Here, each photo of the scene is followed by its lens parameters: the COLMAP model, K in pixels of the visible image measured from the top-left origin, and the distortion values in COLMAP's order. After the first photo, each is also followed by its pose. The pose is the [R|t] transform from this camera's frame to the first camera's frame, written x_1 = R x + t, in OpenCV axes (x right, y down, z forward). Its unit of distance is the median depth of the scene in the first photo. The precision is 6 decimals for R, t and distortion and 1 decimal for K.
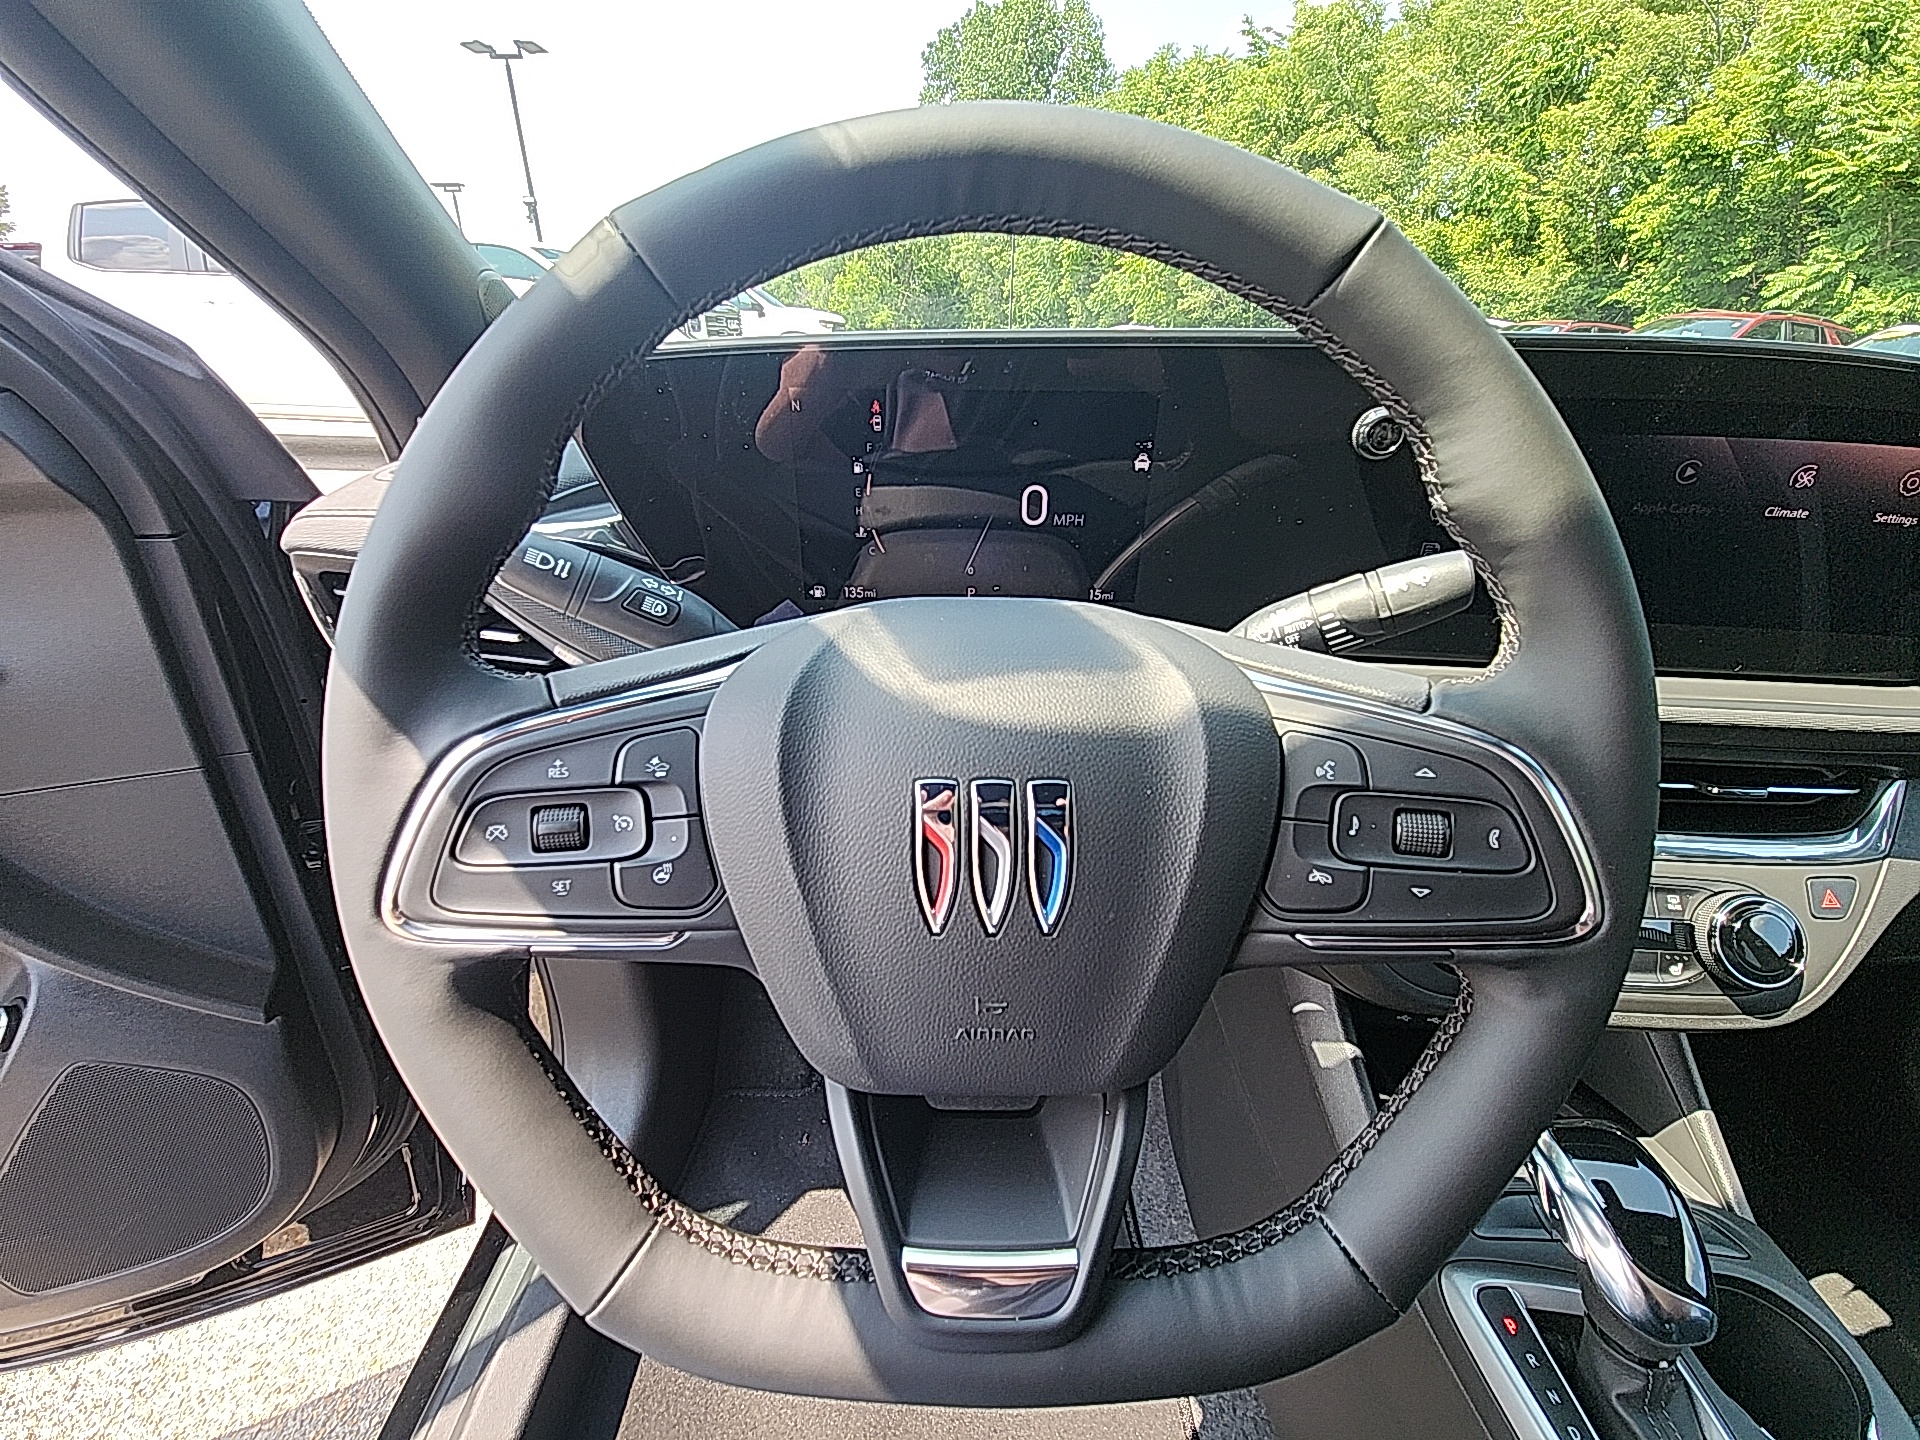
lens RADIAL K [[770.5, 0, 950.5], [0, 770.5, 704.3], [0, 0, 1]] dist [0.010320, -0.008662]
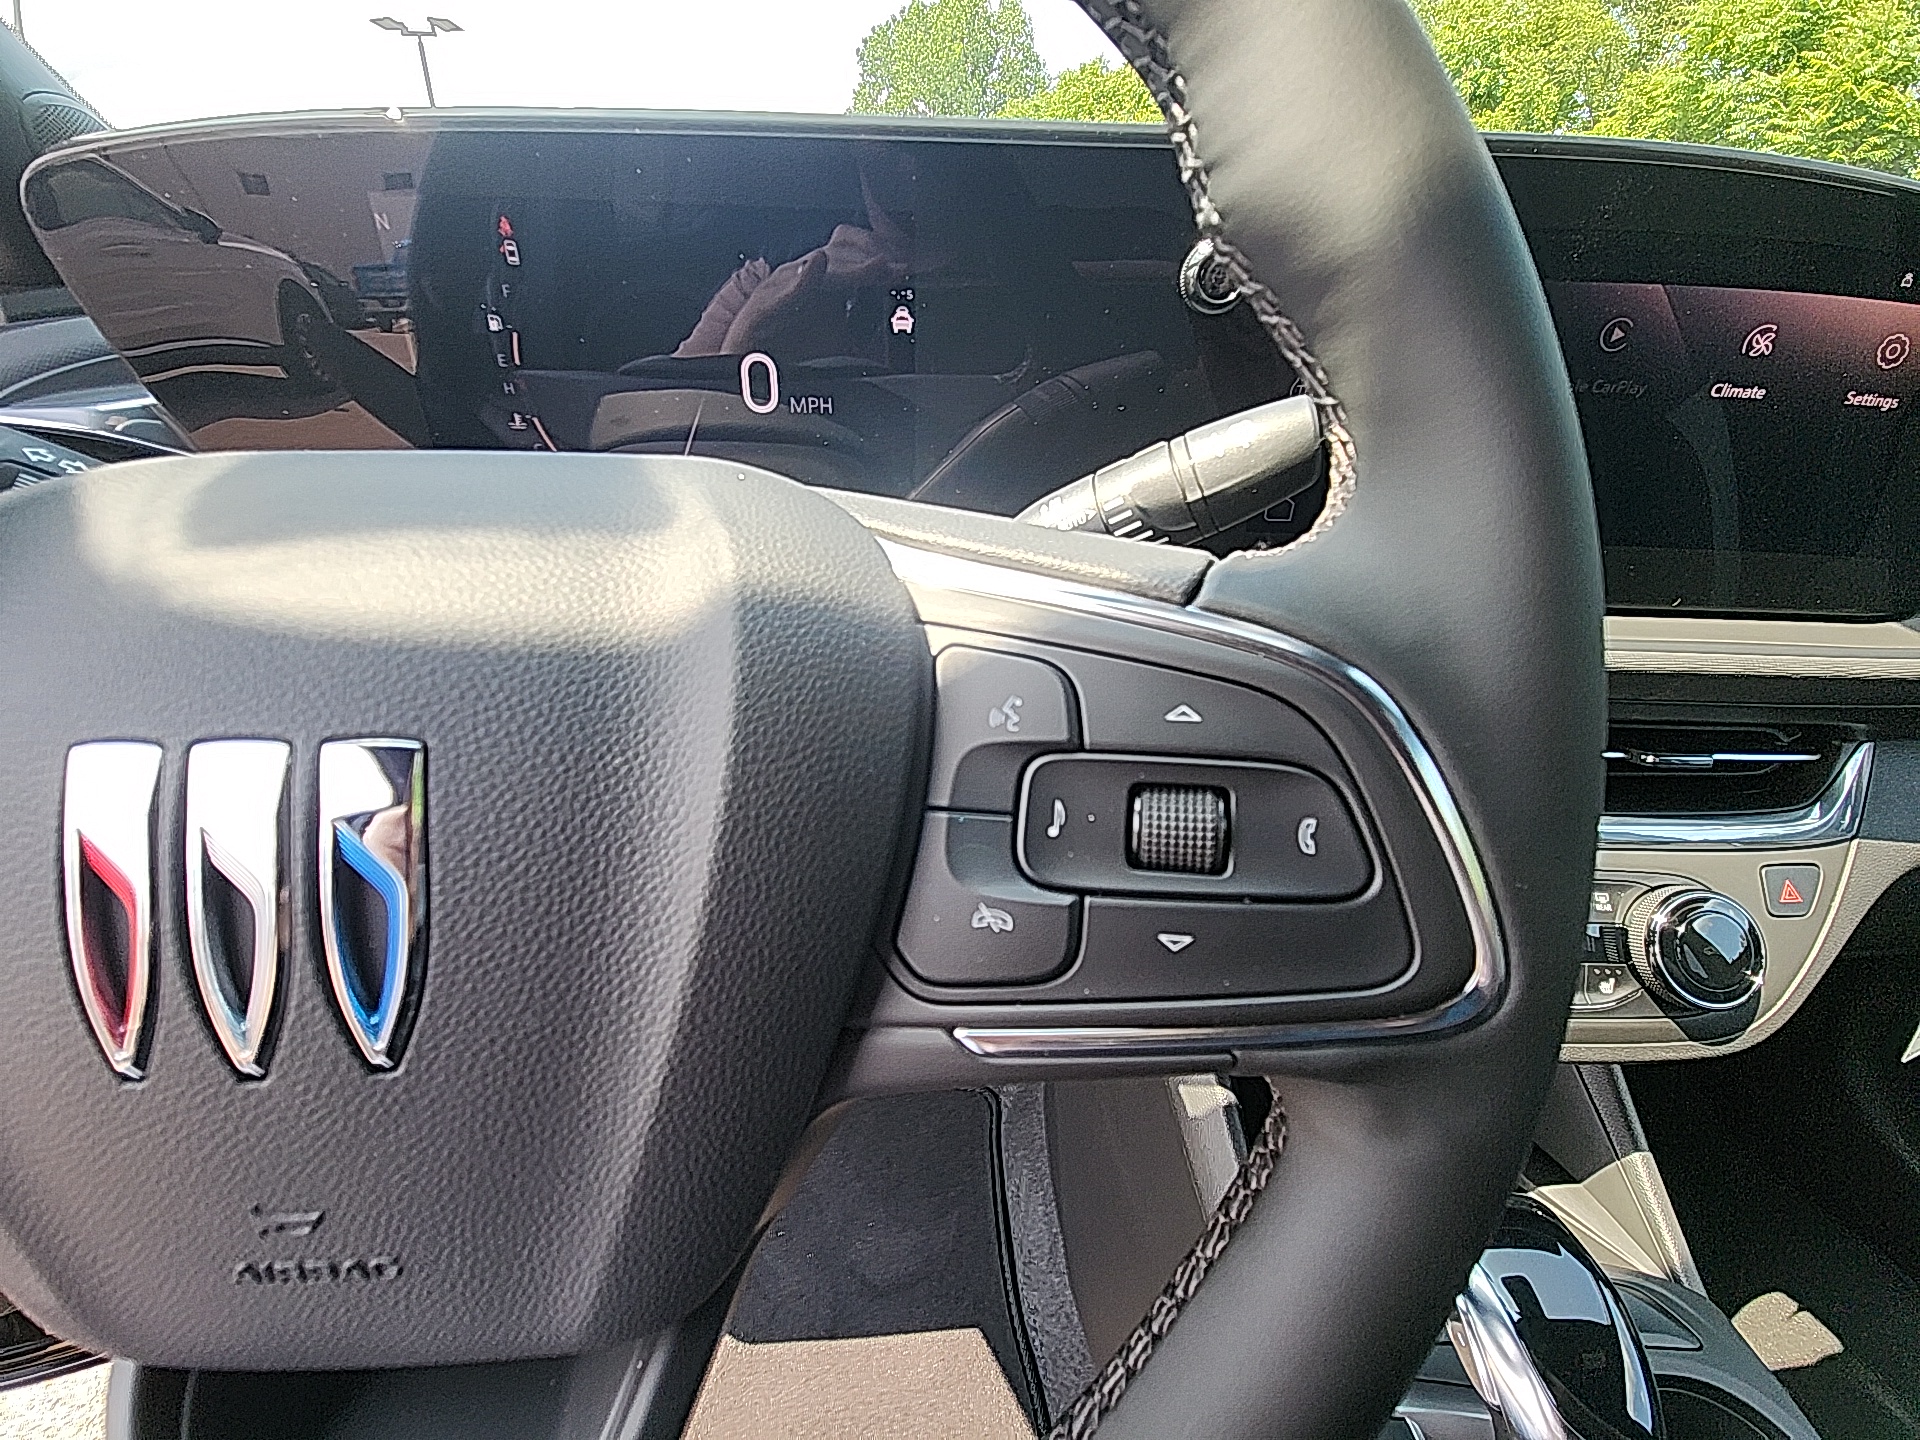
lens RADIAL K [[773.5, 0, 950.3], [0, 773.5, 705.1], [0, 0, 1]] dist [0.005914, -0.005628]
pose [[0.997597, -0.017751, 0.066977, 0.250752], [0.017623, 0.999842, 0.002498, 0.046744], [-0.067010, -0.001312, 0.997751, 0.288771]]
